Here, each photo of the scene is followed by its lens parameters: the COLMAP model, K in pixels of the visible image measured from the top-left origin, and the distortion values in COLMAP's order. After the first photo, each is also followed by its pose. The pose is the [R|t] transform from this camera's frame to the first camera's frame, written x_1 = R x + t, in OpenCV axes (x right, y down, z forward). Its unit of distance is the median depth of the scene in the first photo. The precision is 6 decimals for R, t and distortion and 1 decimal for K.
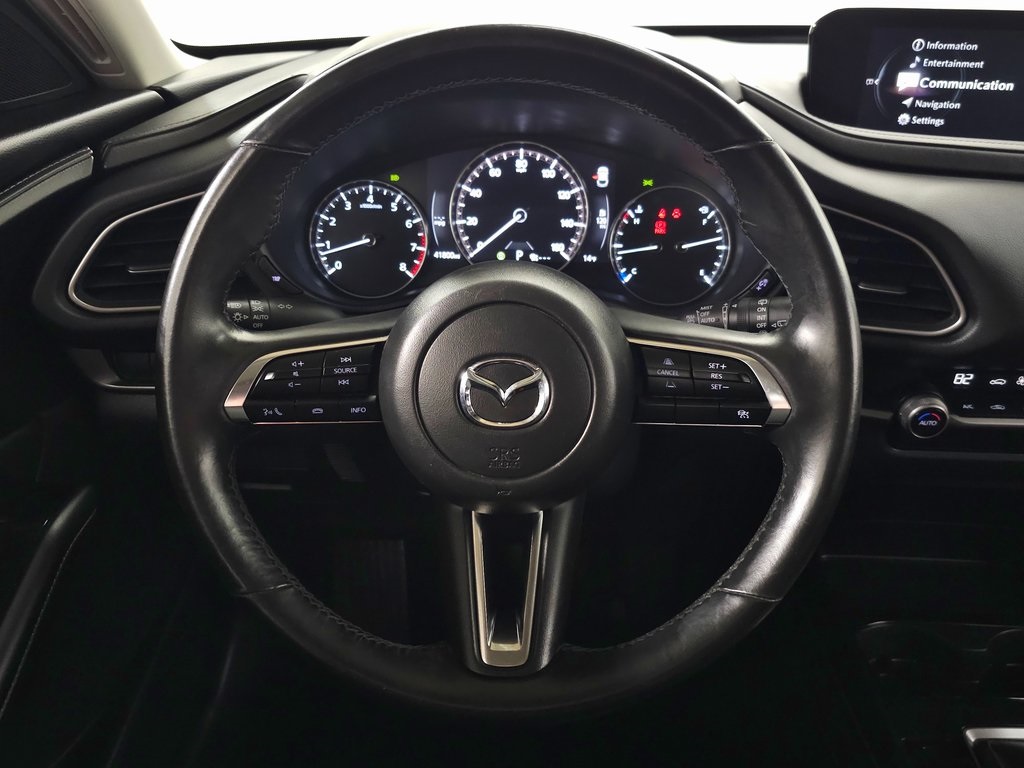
lens RADIAL K [[856.3, 0, 509.0], [0, 856.3, 383.5], [0, 0, 1]] dist [0.019138, -0.037129]
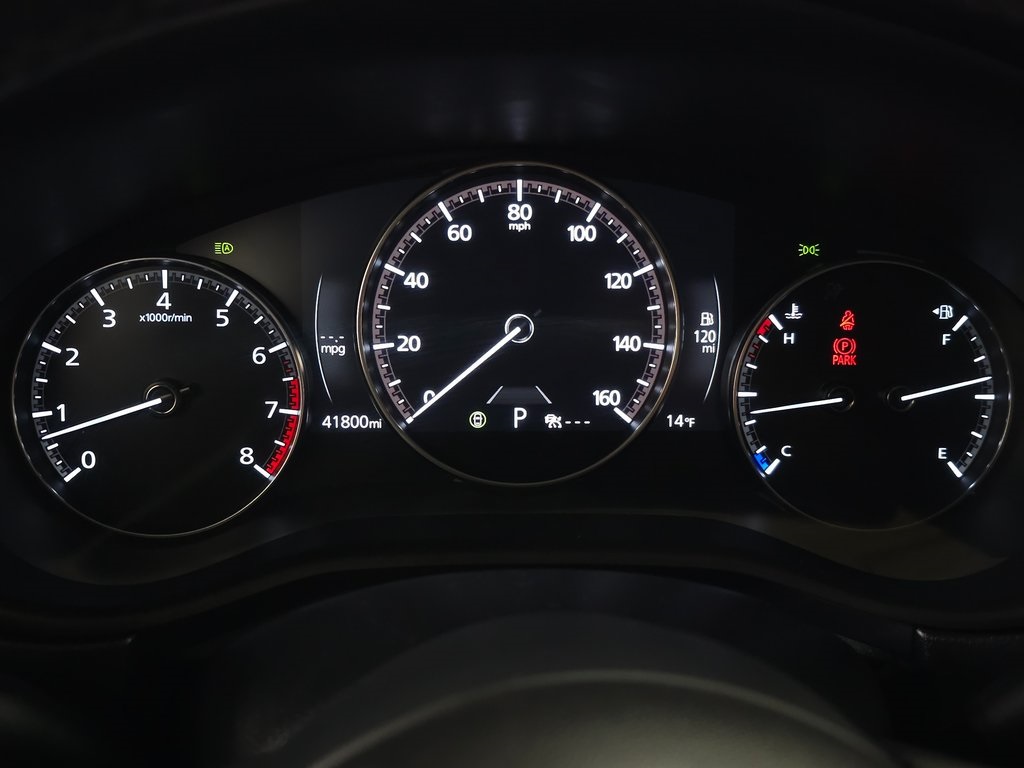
lens RADIAL K [[856.3, 0, 518.2], [0, 856.3, 350.7], [0, 0, 1]] dist [0.019138, -0.037129]
pose [[0.997814, -0.026480, 0.060545, -0.014519], [0.029475, 0.998358, -0.049123, -0.165180], [-0.059145, 0.050800, 0.996956, 0.571781]]
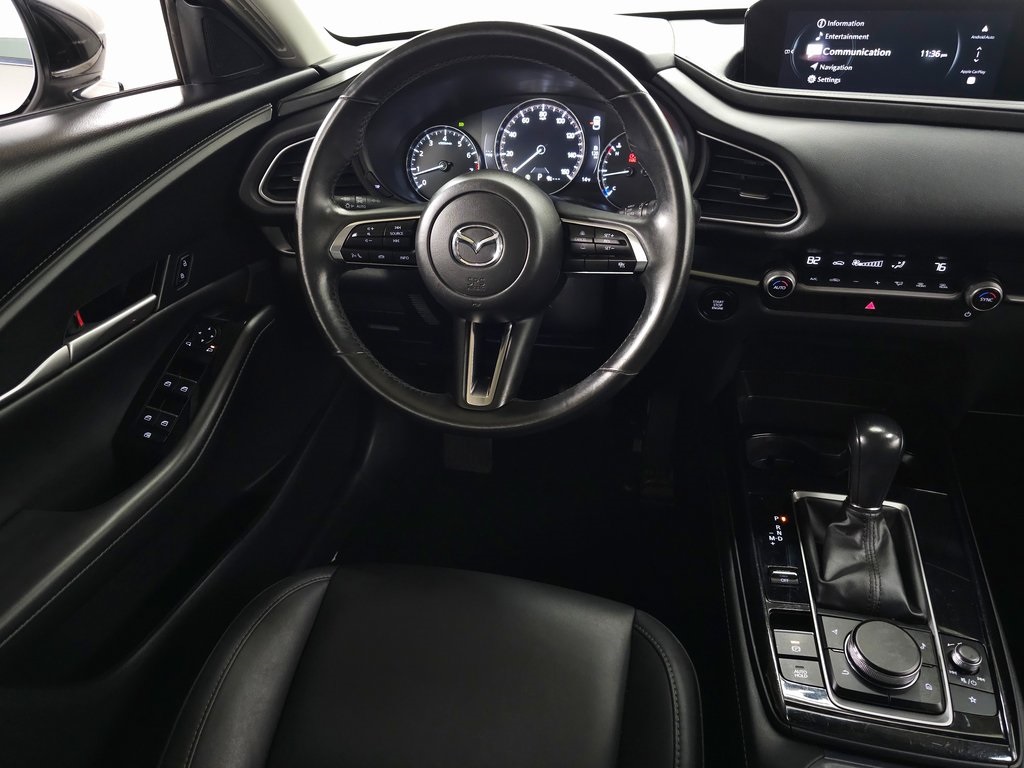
lens RADIAL K [[692.6, 0, 511.9], [0, 692.6, 387.4], [0, 0, 1]] dist [0.027648, -0.039526]
pose [[0.981436, 0.063785, -0.180870, 0.212973], [-0.044242, 0.992936, 0.110097, 0.087969], [0.186615, -0.100051, 0.977325, -0.250118]]
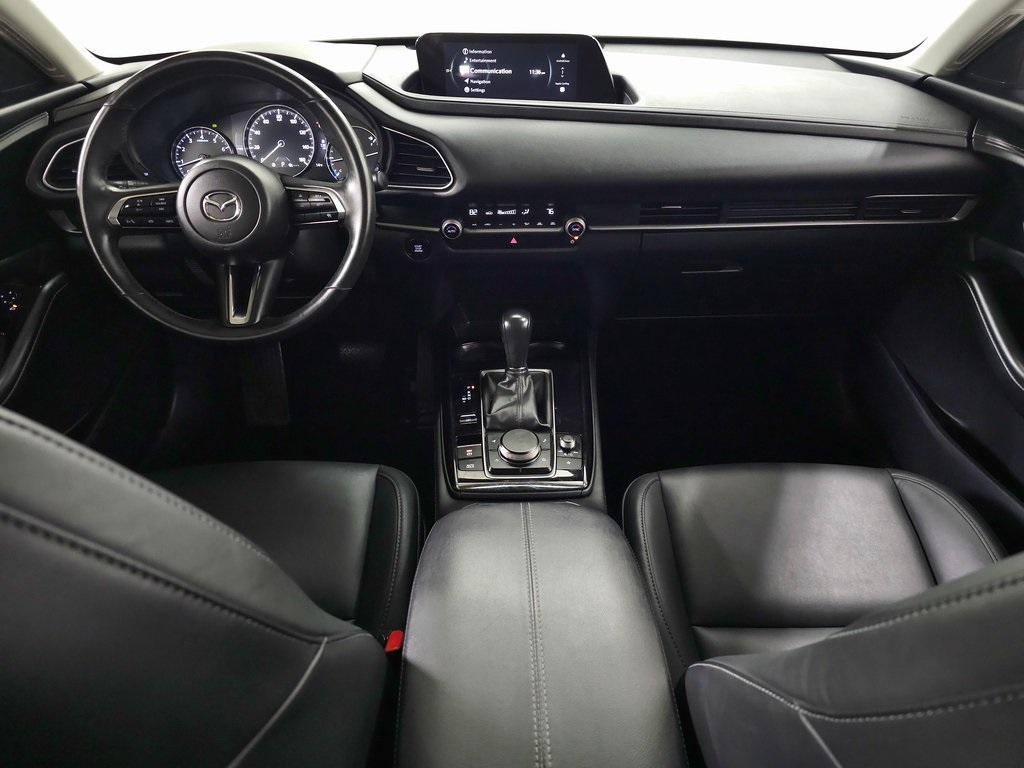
lens RADIAL K [[692.6, 0, 525.9], [0, 692.6, 388.7], [0, 0, 1]] dist [0.027648, -0.039526]
pose [[0.996814, -0.048652, 0.063212, 0.452772], [0.042313, 0.994285, 0.098019, 0.236156], [-0.067619, -0.095032, 0.993175, -0.698136]]
